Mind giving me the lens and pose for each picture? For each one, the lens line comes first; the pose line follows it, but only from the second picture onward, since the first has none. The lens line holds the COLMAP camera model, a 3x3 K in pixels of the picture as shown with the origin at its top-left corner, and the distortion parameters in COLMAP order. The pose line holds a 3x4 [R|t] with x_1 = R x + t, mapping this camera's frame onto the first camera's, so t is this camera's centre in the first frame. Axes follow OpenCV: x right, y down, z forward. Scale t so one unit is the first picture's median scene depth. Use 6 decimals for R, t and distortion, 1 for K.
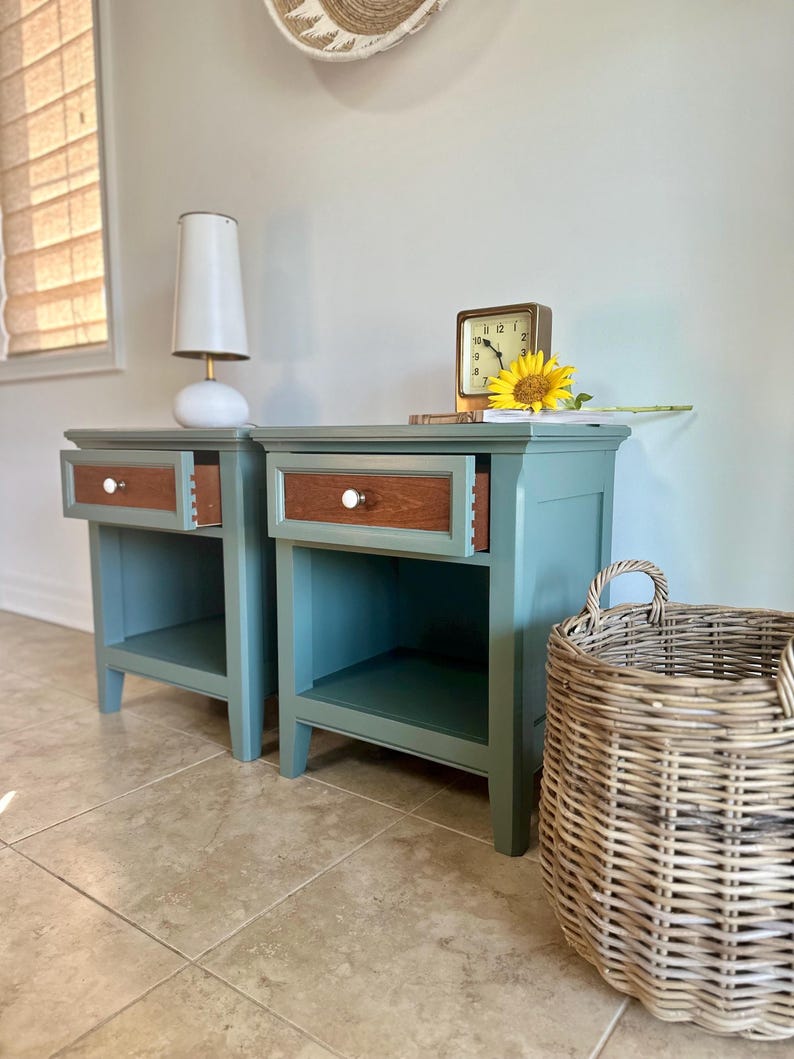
lens RADIAL K [[770.4, 0, 392.9], [0, 770.4, 525.5], [0, 0, 1]] dist [0.001154, -0.017683]
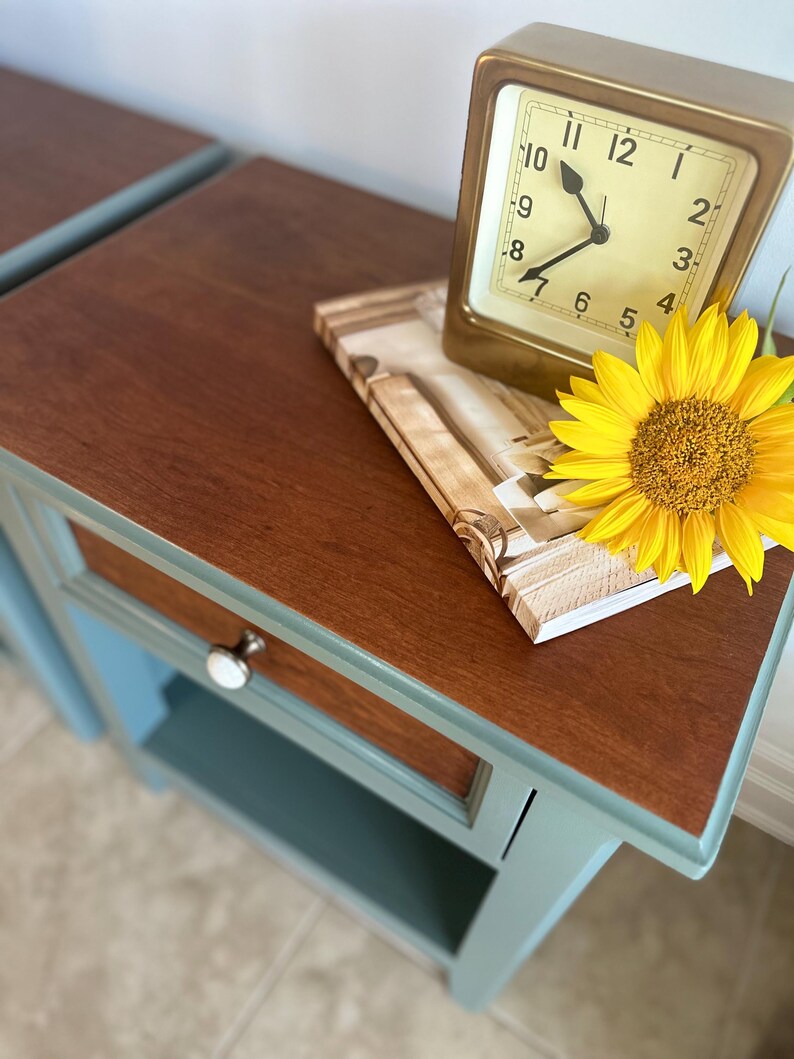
lens RADIAL K [[770.4, 0, 398.1], [0, 770.4, 533.1], [0, 0, 1]] dist [0.001154, -0.017683]
pose [[0.995555, -0.023674, 0.091153, 0.026226], [-0.045502, 0.726506, 0.685652, -0.342076], [-0.082455, -0.686752, 0.722200, 0.699202]]
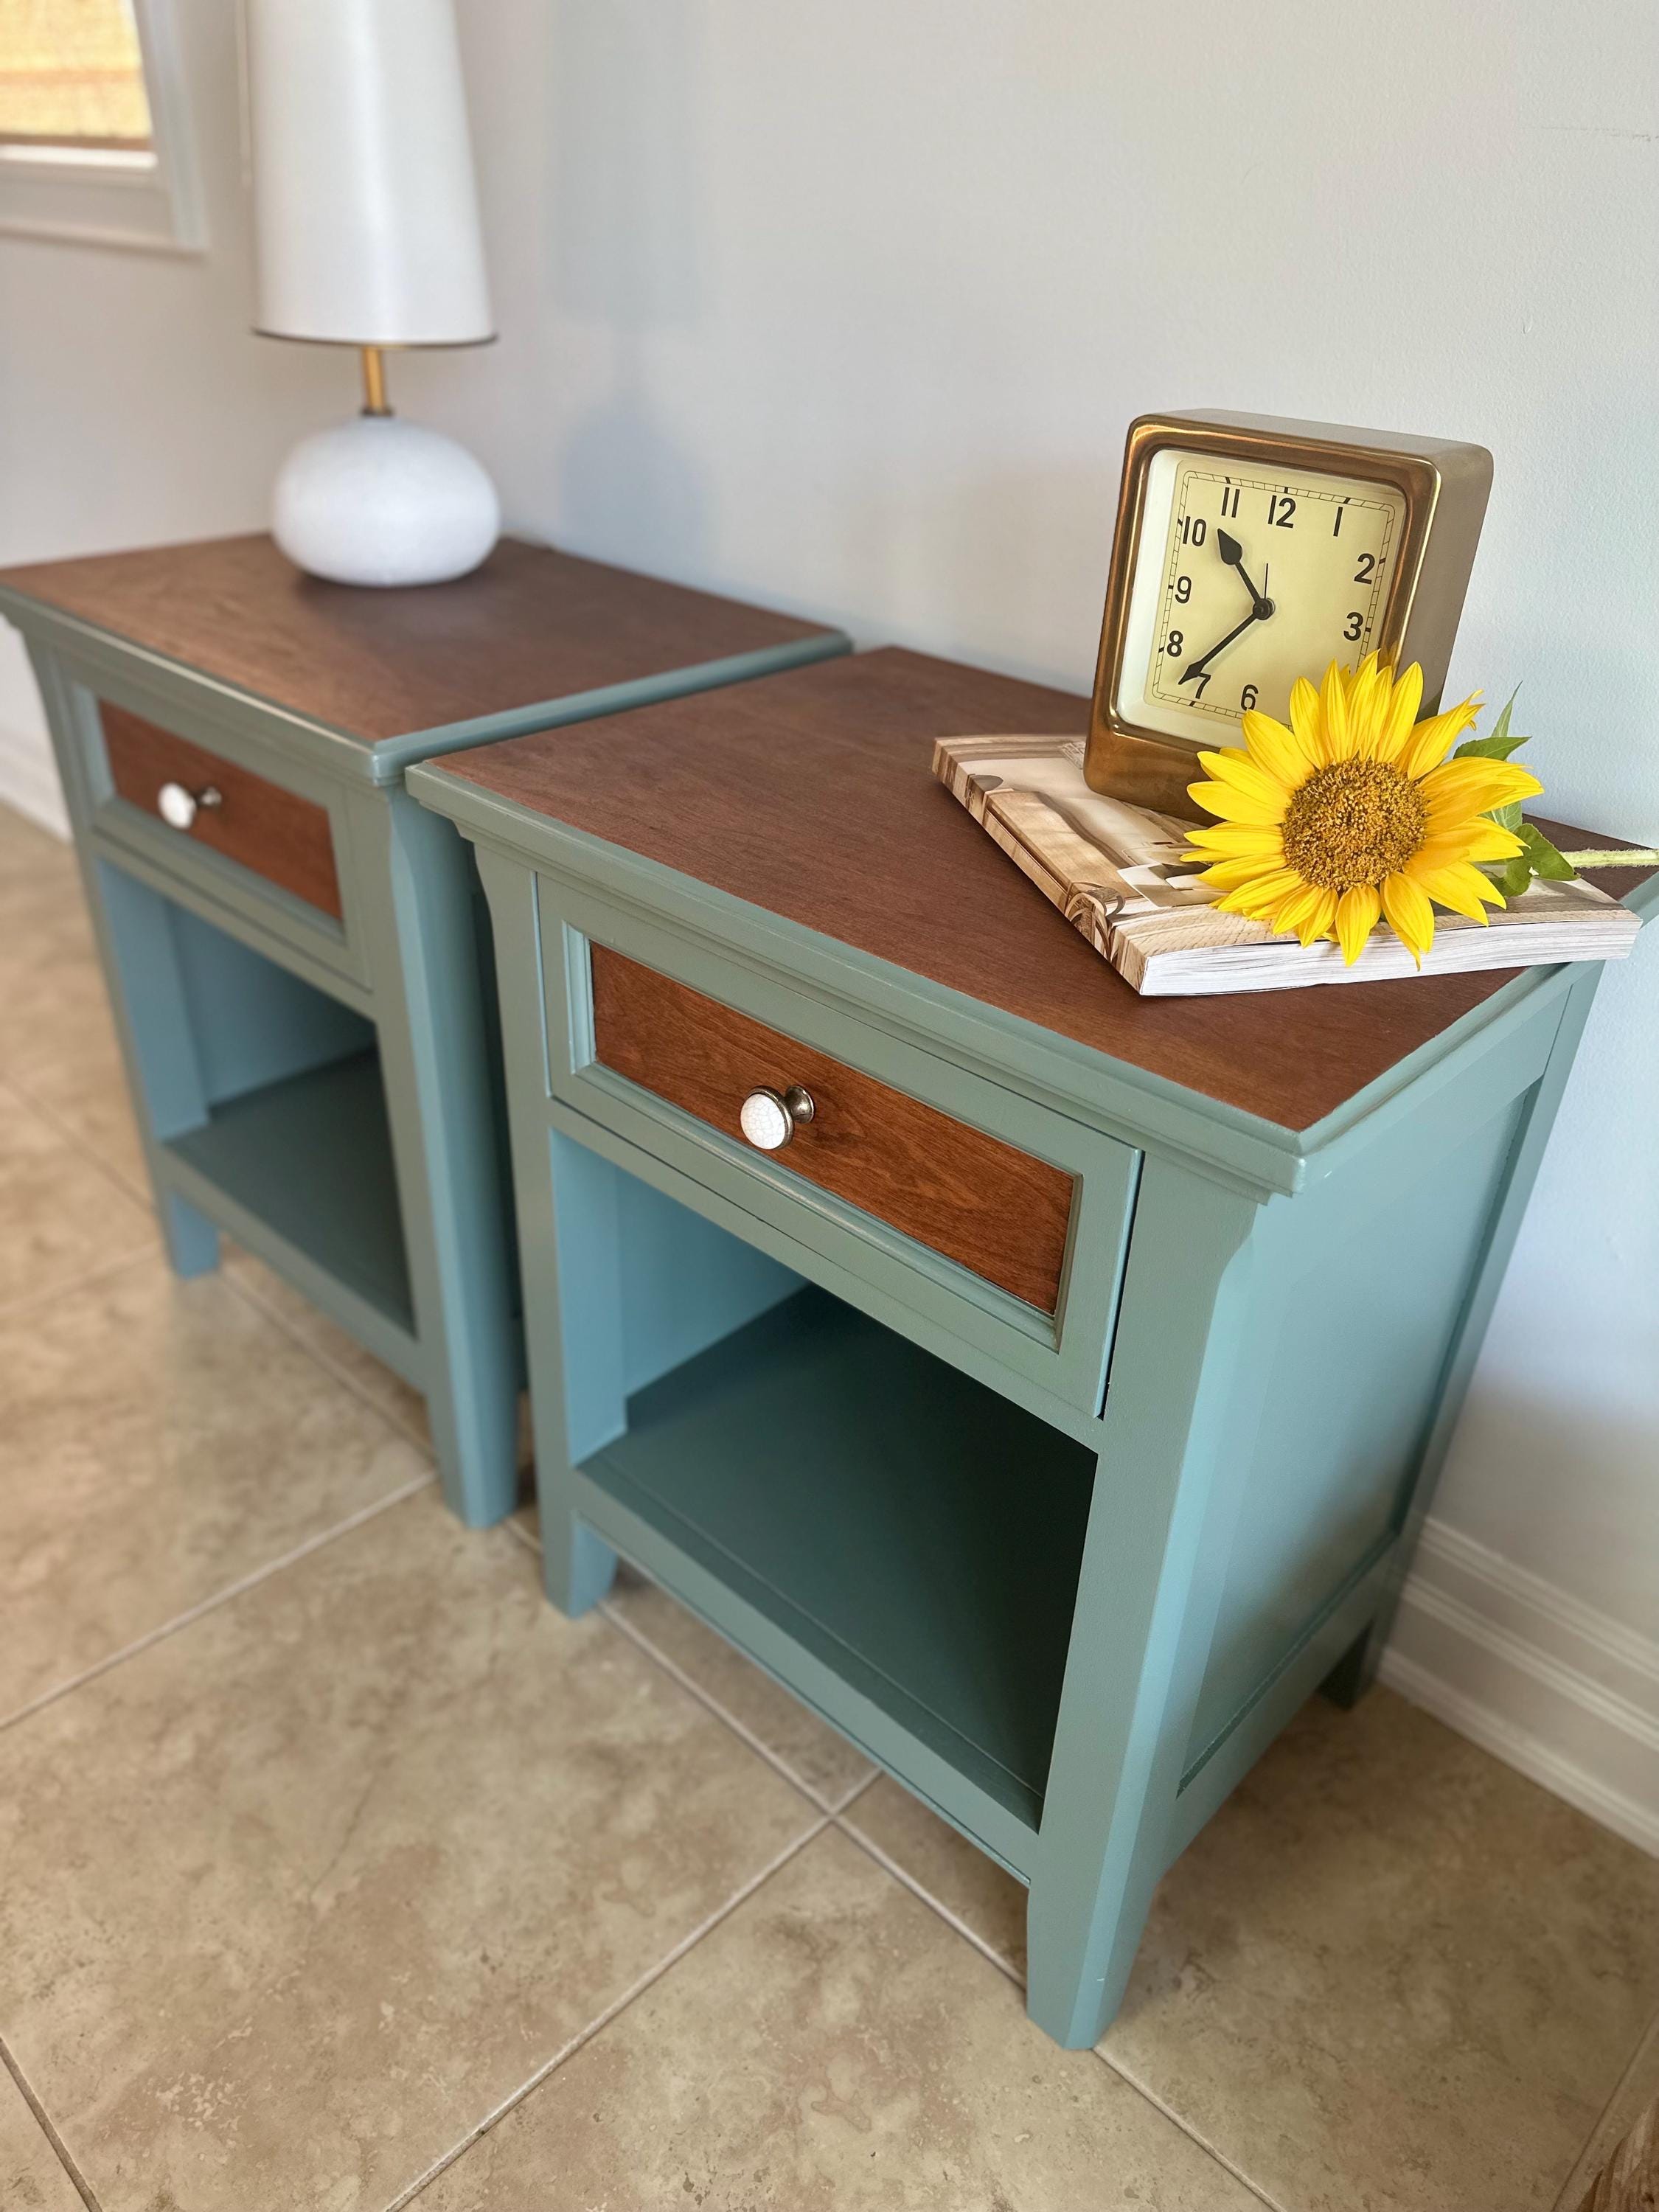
lens RADIAL K [[1609.1, 0, 829.5], [0, 1609.1, 1116.8], [0, 0, 1]] dist [0.001154, -0.017683]
pose [[0.991083, 0.099098, -0.089077, 0.054377], [-0.053237, 0.907315, 0.417068, -0.287030], [0.122151, -0.408607, 0.904499, 0.393251]]
